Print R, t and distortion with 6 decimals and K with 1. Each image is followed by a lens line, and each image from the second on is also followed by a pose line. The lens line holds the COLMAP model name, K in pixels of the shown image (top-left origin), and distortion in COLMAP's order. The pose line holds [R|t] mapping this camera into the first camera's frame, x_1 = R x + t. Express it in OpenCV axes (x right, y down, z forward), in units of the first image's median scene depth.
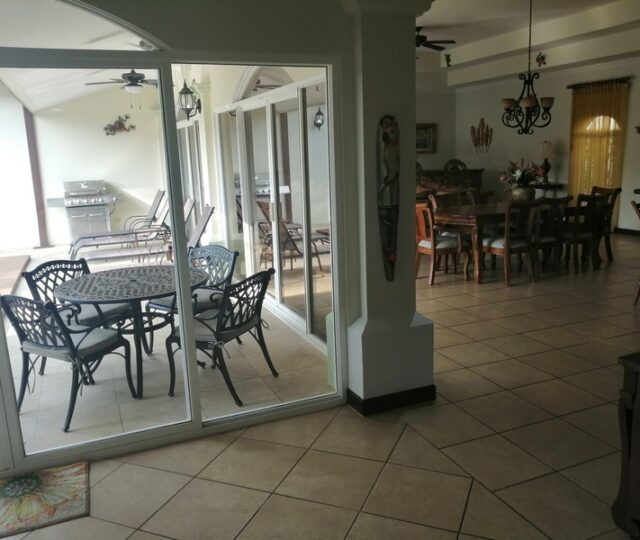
lens RADIAL K [[572.5, 0, 320.0], [0, 572.5, 270.0], [0, 0, 1]] dist [-0.004308, -0.005390]
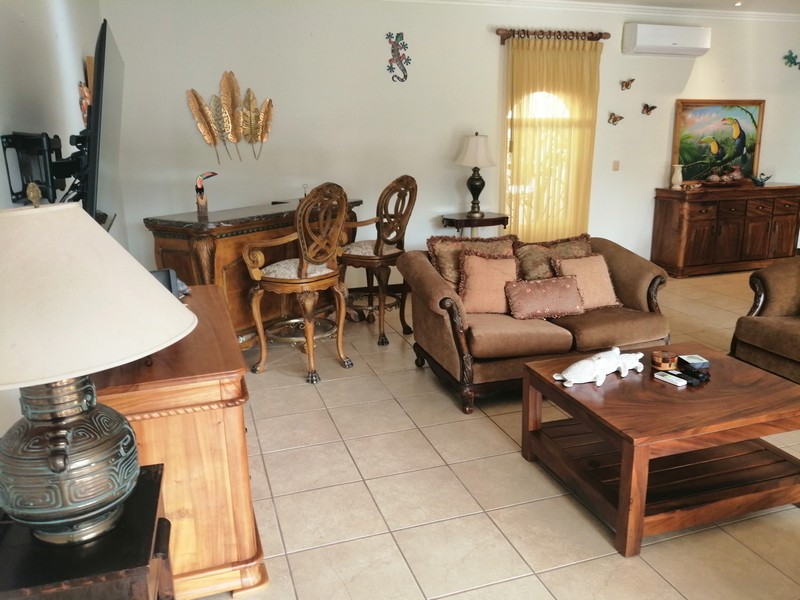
lens RADIAL K [[635.4, 0, 400.0], [0, 635.4, 300.0], [0, 0, 1]] dist [0.043442, -0.107822]
pose [[0.076400, -0.220375, 0.972419, -0.216346], [0.219850, 0.954989, 0.199152, -0.232333], [-0.972537, 0.198571, 0.121410, 1.126439]]
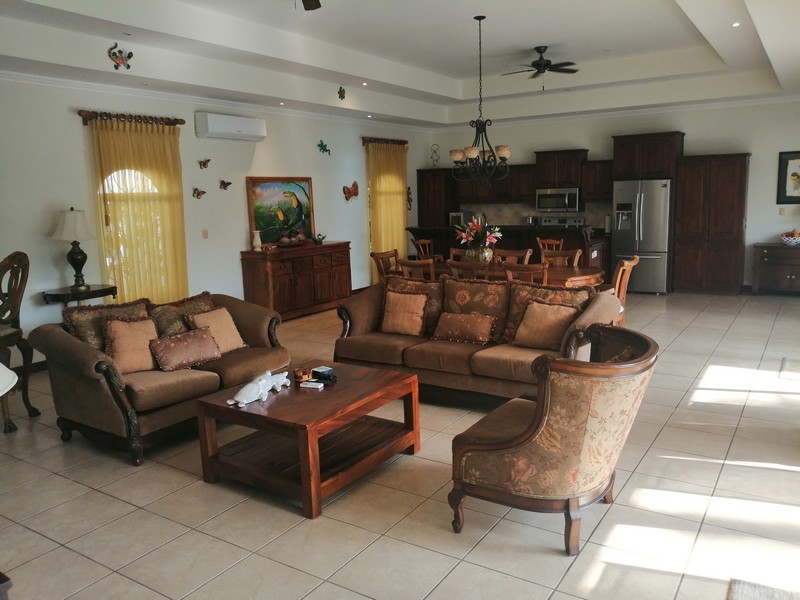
lens RADIAL K [[635.4, 0, 400.0], [0, 635.4, 300.0], [0, 0, 1]] dist [0.043442, -0.107822]
pose [[-0.556974, -0.084962, 0.826173, -0.277840], [0.221663, 0.943463, 0.246461, -0.245525], [-0.800403, 0.320404, -0.506652, 1.186008]]
